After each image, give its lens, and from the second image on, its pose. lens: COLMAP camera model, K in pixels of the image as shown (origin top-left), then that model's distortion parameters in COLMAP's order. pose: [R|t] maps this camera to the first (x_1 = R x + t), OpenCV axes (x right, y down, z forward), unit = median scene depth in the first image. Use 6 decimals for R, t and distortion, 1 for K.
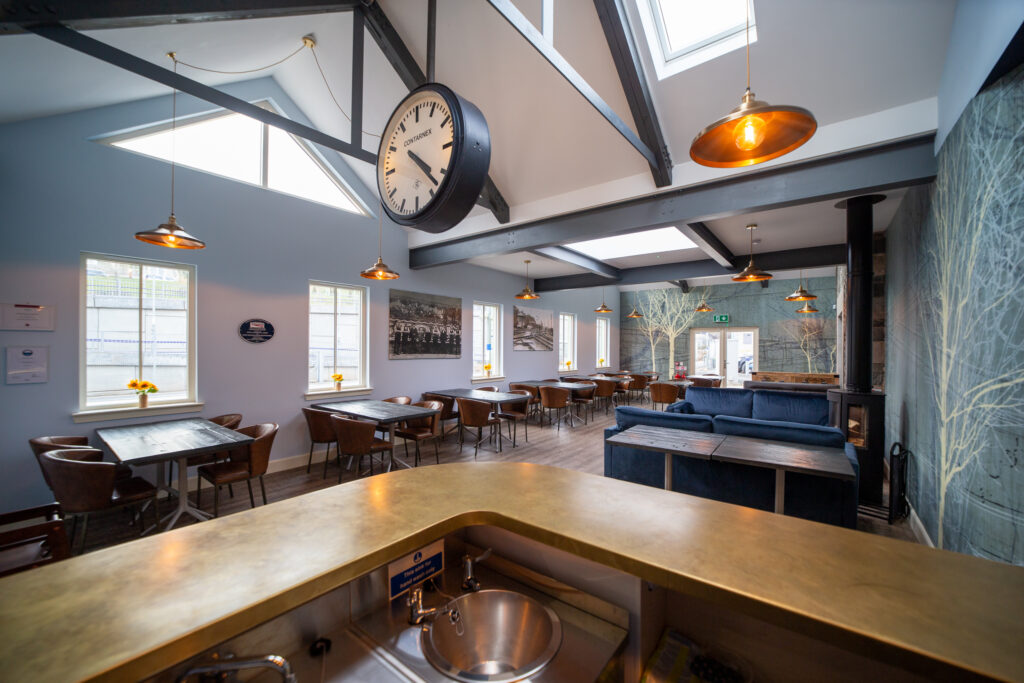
lens RADIAL K [[396.4, 0, 519.1], [0, 396.4, 343.4], [0, 0, 1]] dist [-0.018955, -0.000023]
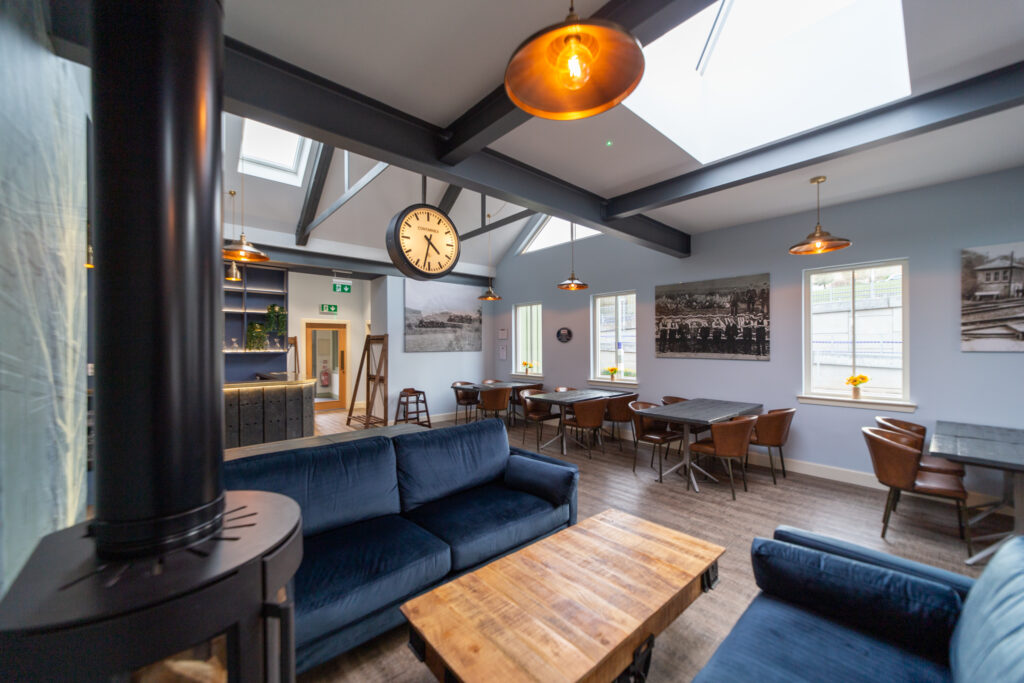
lens RADIAL K [[396.4, 0, 519.7], [0, 396.4, 347.1], [0, 0, 1]] dist [-0.018955, -0.000023]
pose [[-0.175835, -0.002198, -0.984417, 0.704354], [0.008684, 0.999955, -0.003783, 0.015404], [0.984381, -0.009214, -0.175808, 0.828405]]
